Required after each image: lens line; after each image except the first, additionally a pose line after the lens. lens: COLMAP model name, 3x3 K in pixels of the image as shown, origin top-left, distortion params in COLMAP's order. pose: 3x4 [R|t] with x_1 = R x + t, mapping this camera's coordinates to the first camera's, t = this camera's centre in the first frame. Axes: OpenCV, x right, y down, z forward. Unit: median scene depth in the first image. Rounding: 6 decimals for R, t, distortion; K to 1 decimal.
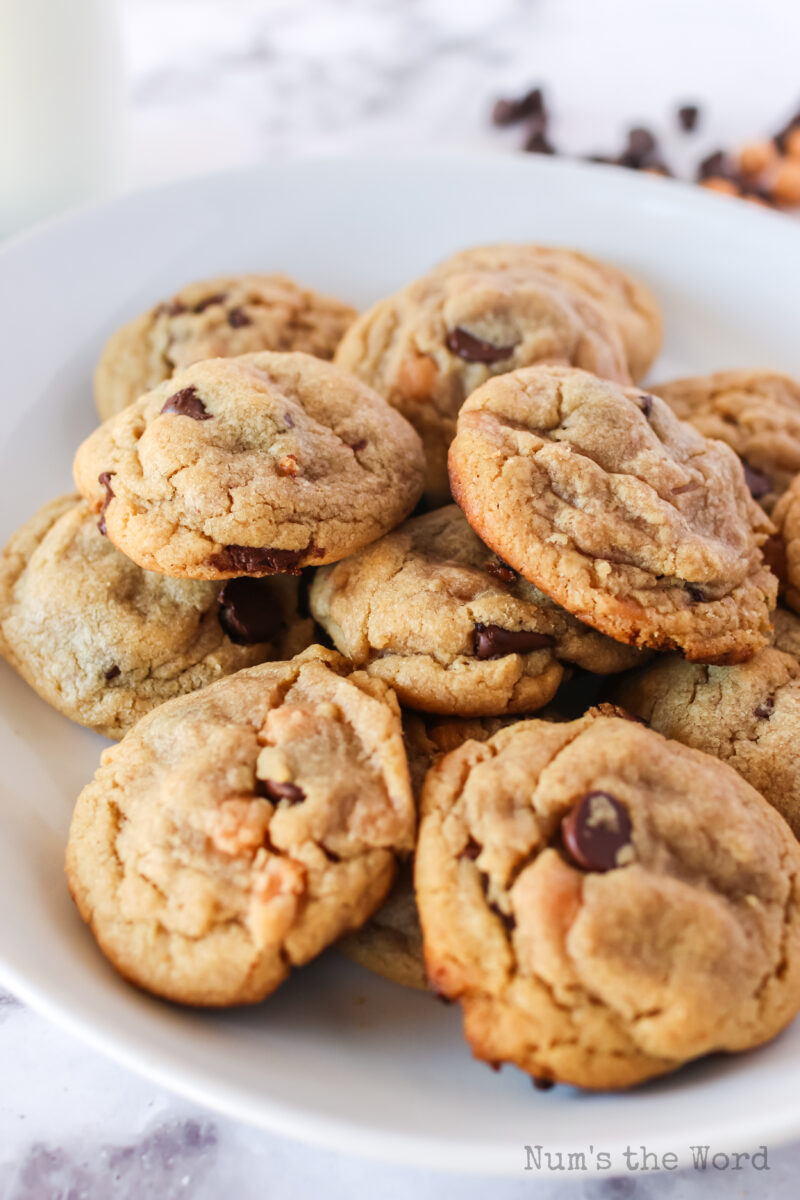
lens RADIAL K [[1654.9, 0, 400.0], [0, 1654.9, 600.0], [0, 0, 1]] dist [-0.201664, 0.322683]
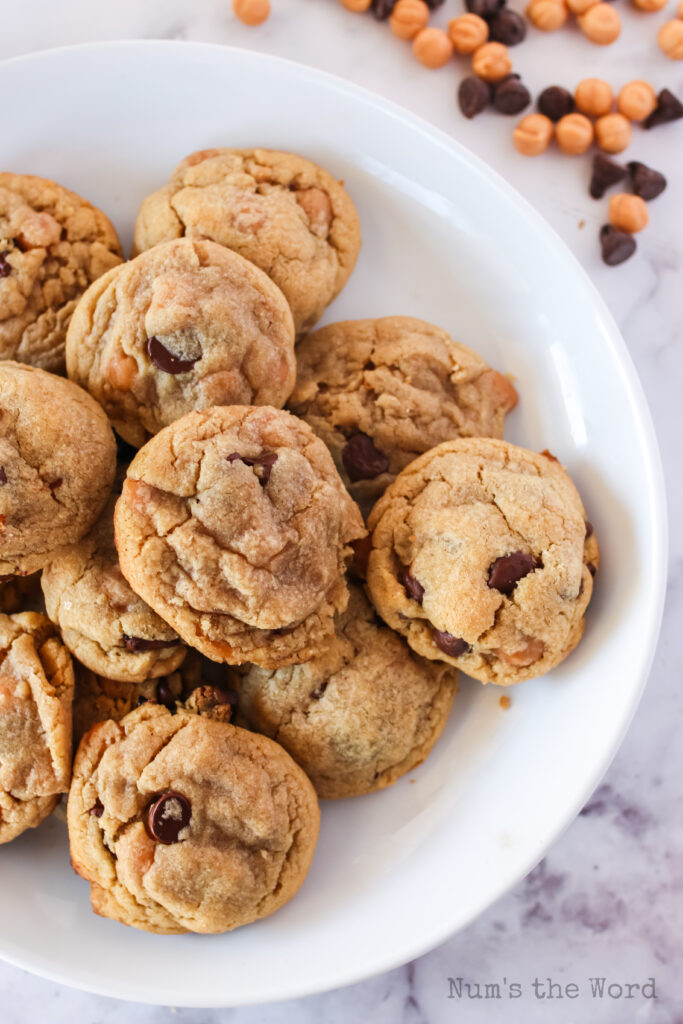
lens RADIAL K [[1412.2, 0, 341.5], [0, 1412.2, 512.0], [0, 0, 1]] dist [-0.201664, 0.322683]
pose [[0.993793, 0.107352, -0.029175, 0.266910], [-0.068287, 0.795714, 0.601810, -0.852685], [0.087821, -0.596082, 0.798106, 0.070837]]
